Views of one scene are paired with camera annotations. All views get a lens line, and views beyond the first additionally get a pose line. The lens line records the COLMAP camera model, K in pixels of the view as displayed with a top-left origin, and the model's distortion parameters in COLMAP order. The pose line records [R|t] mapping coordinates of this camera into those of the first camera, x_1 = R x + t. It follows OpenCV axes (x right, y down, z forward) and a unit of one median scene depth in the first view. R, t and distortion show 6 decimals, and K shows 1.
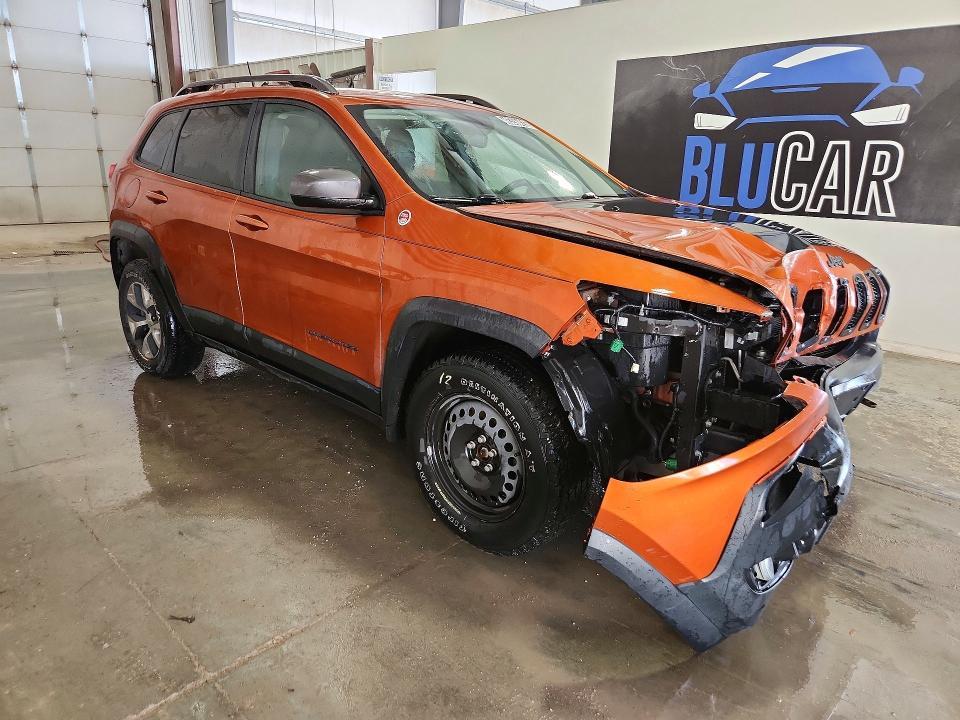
lens RADIAL K [[644.7, 0, 480.0], [0, 644.7, 360.0], [0, 0, 1]] dist [0.022862, -0.000463]
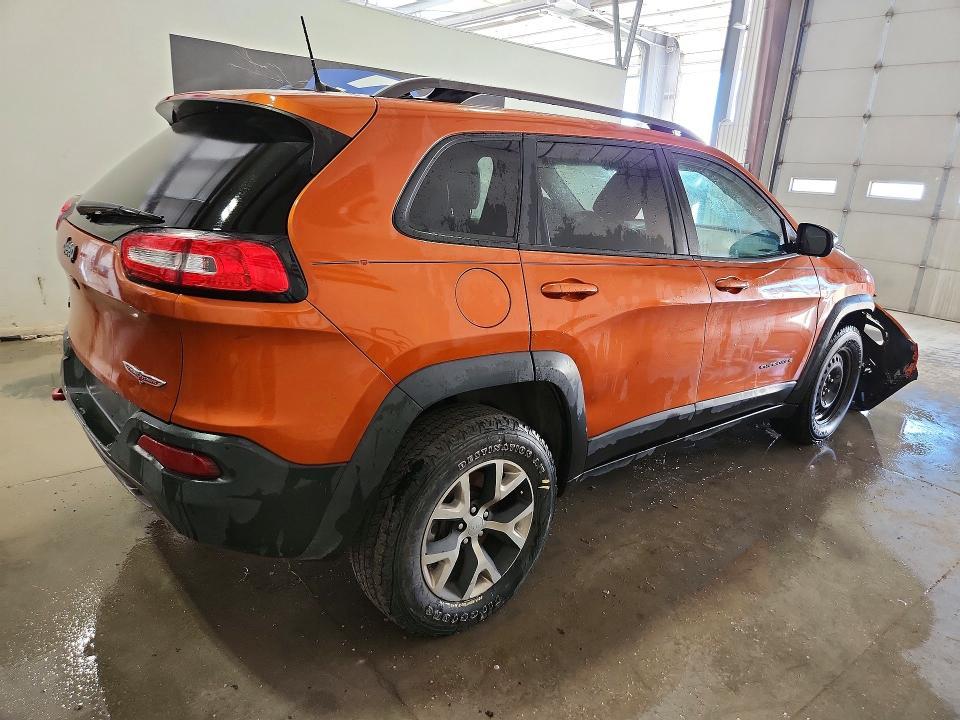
lens RADIAL K [[644.7, 0, 480.0], [0, 644.7, 360.0], [0, 0, 1]] dist [0.022862, -0.000463]
pose [[0.139114, -0.298468, 0.944227, -1.210595], [0.238911, 0.935449, 0.260494, -0.406021], [-0.961025, 0.189348, 0.201442, 1.083347]]
